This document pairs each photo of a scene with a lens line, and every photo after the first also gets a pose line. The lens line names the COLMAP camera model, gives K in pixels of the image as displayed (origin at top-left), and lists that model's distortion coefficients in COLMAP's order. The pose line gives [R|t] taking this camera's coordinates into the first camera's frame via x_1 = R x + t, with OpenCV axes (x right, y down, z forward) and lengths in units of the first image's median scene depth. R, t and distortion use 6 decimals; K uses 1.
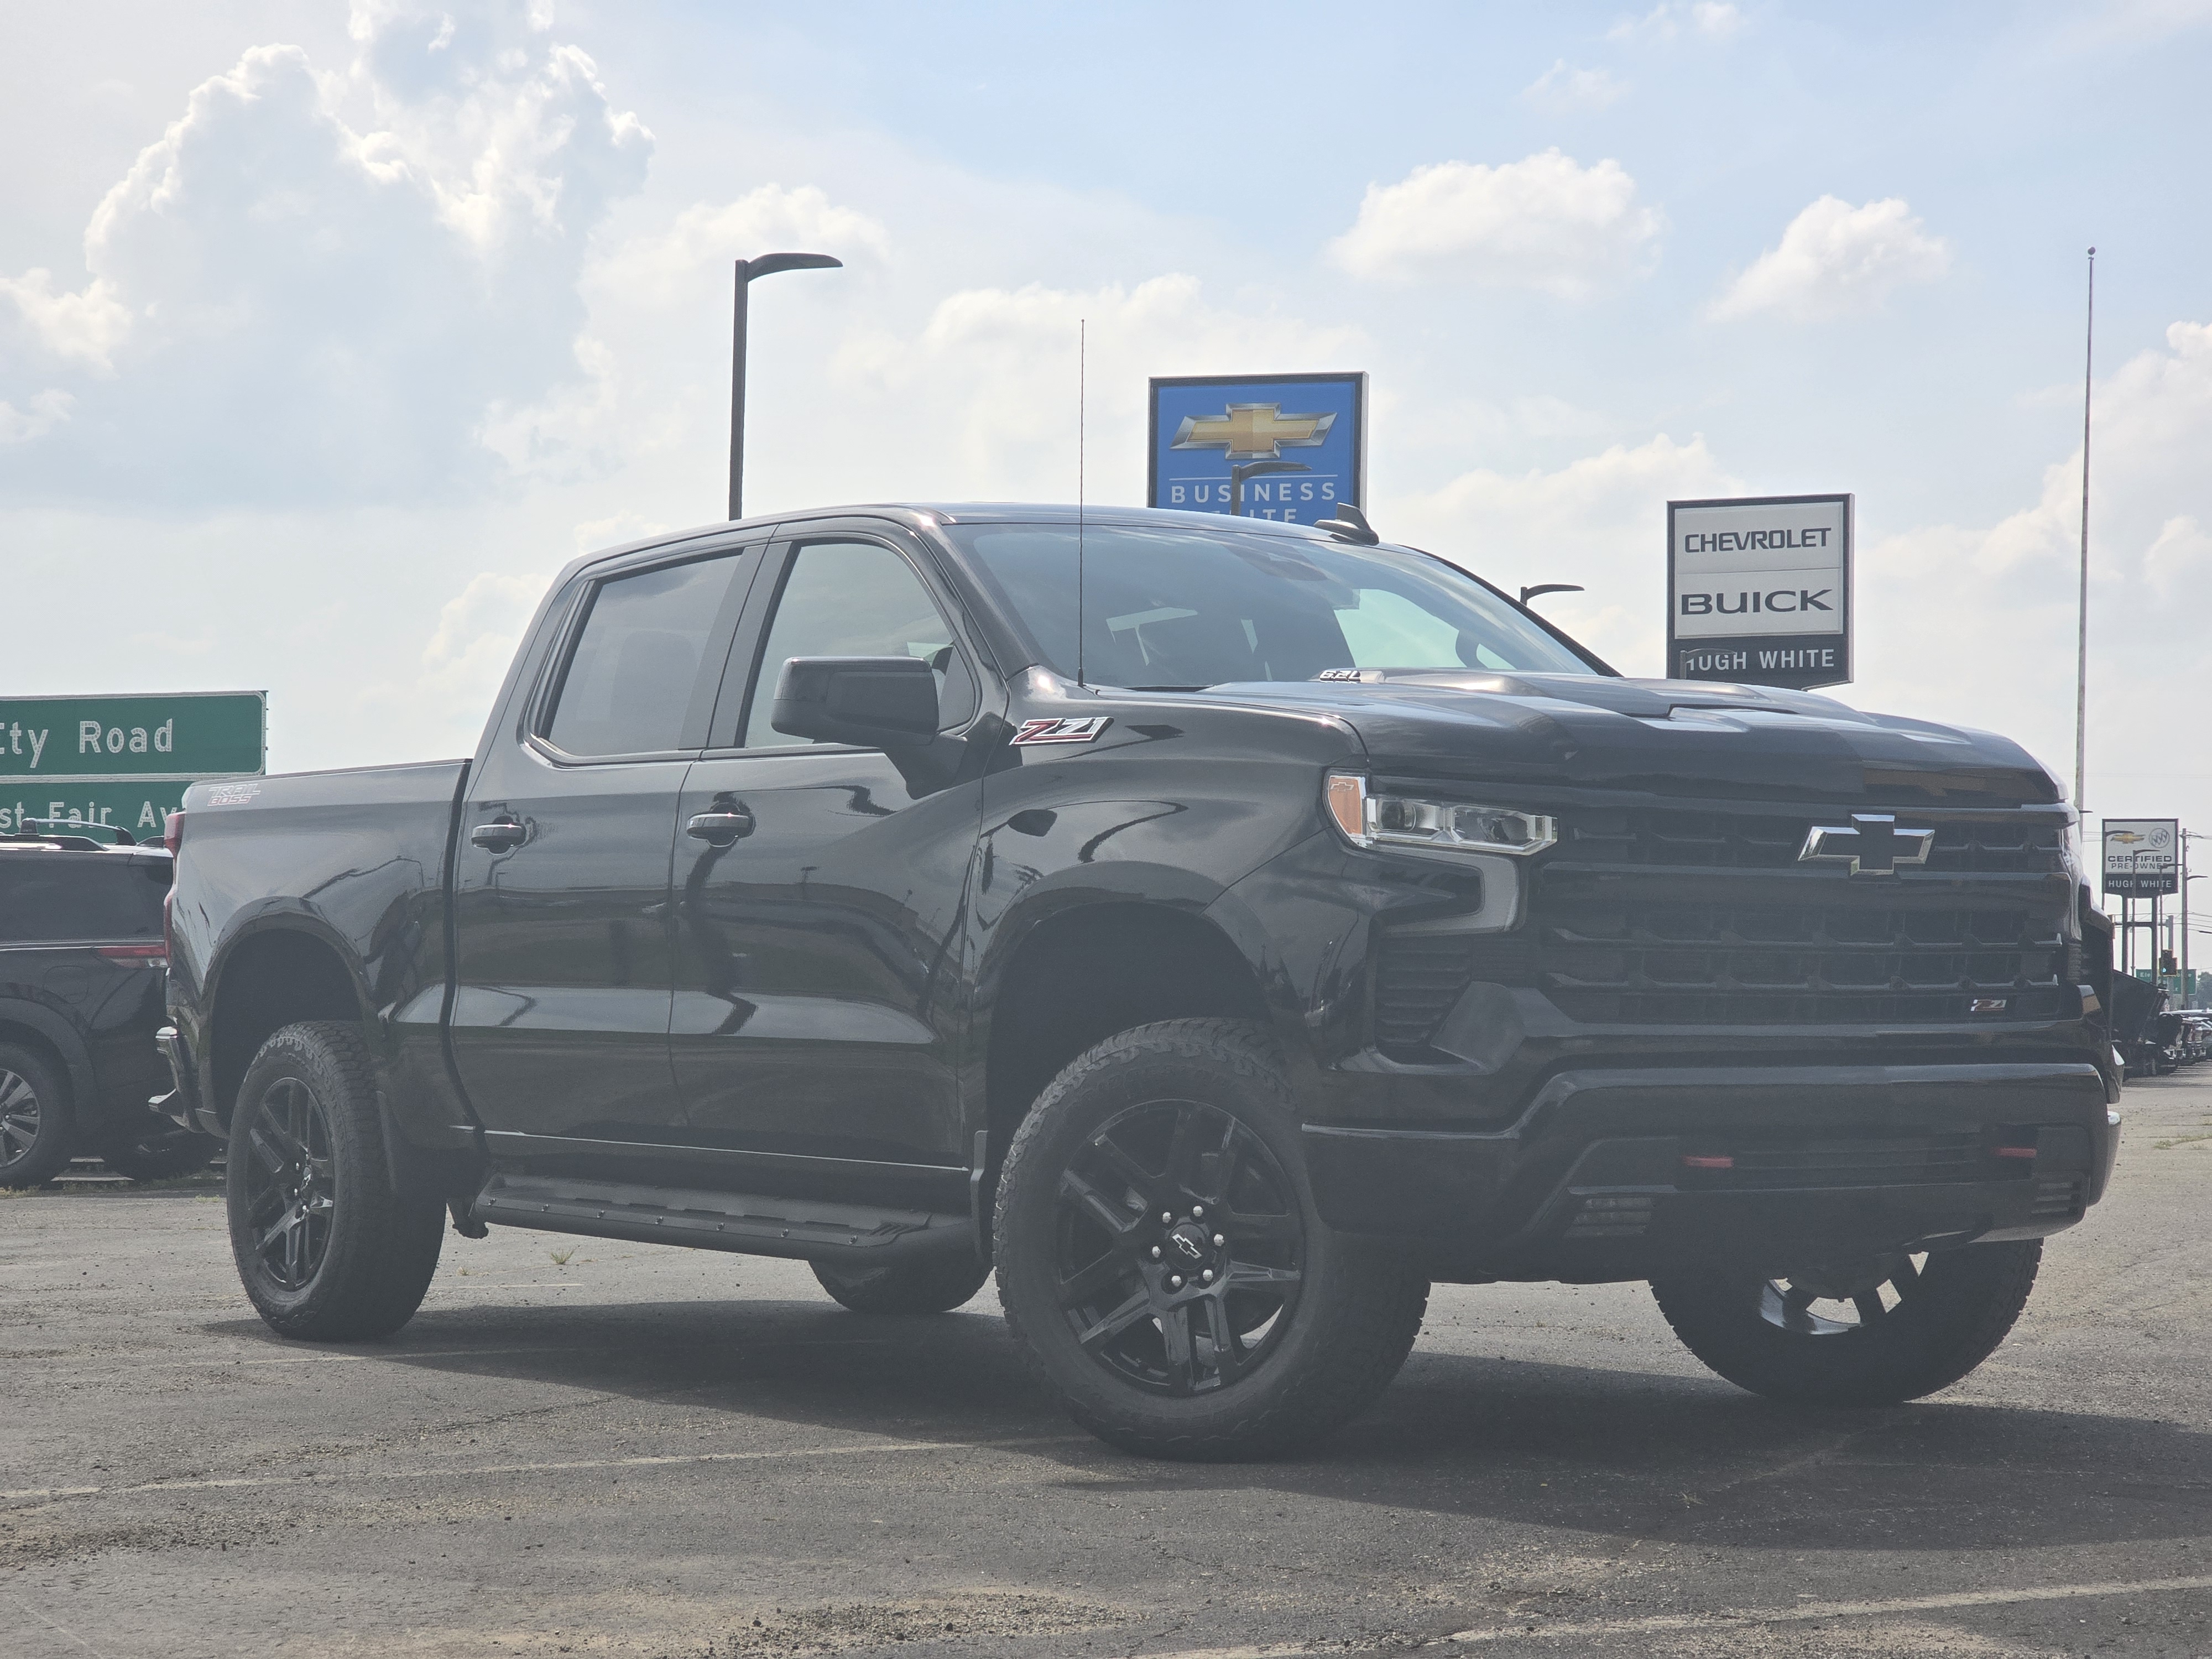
lens RADIAL K [[4292.9, 0, 1106.0], [0, 4292.9, 829.5], [0, 0, 1]] dist [-0.405399, 2.779013]
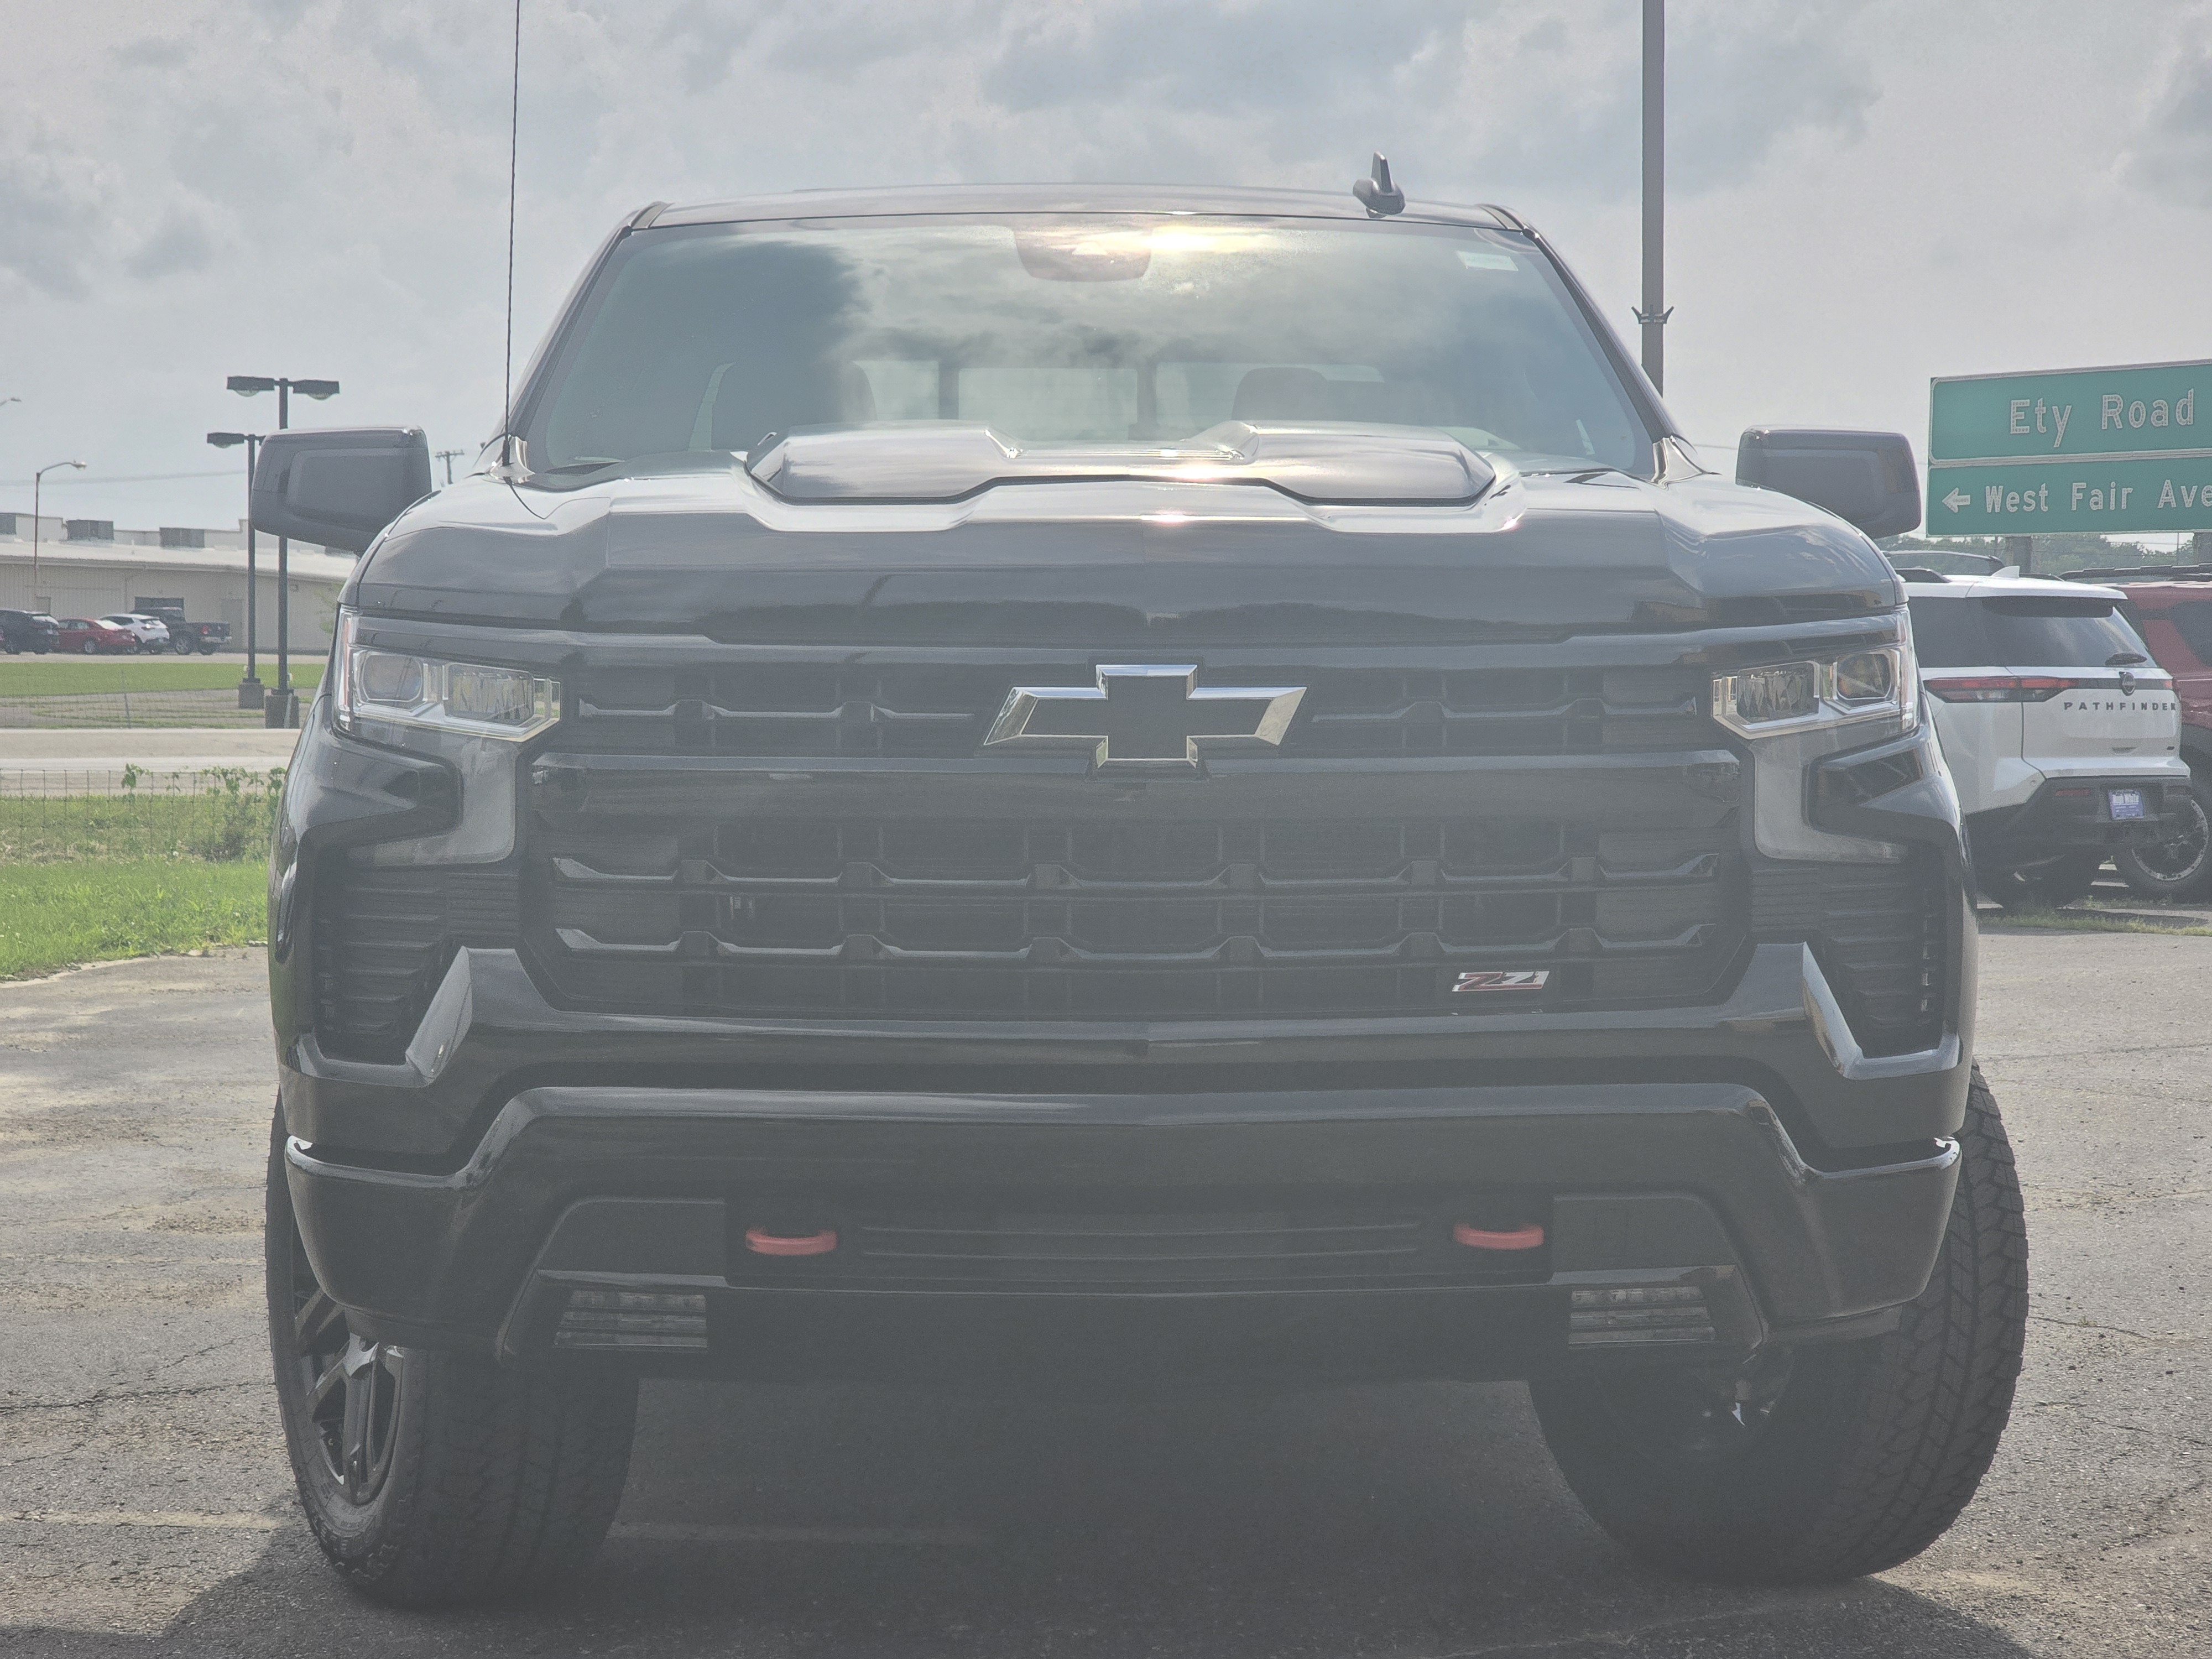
lens RADIAL K [[4292.9, 0, 1106.0], [0, 4292.9, 829.5], [0, 0, 1]] dist [-0.405399, 2.779013]
pose [[0.826779, 0.018297, -0.562230, 0.514957], [0.028003, 0.996893, 0.073623, -0.024897], [0.561830, -0.076614, 0.823697, 0.512470]]
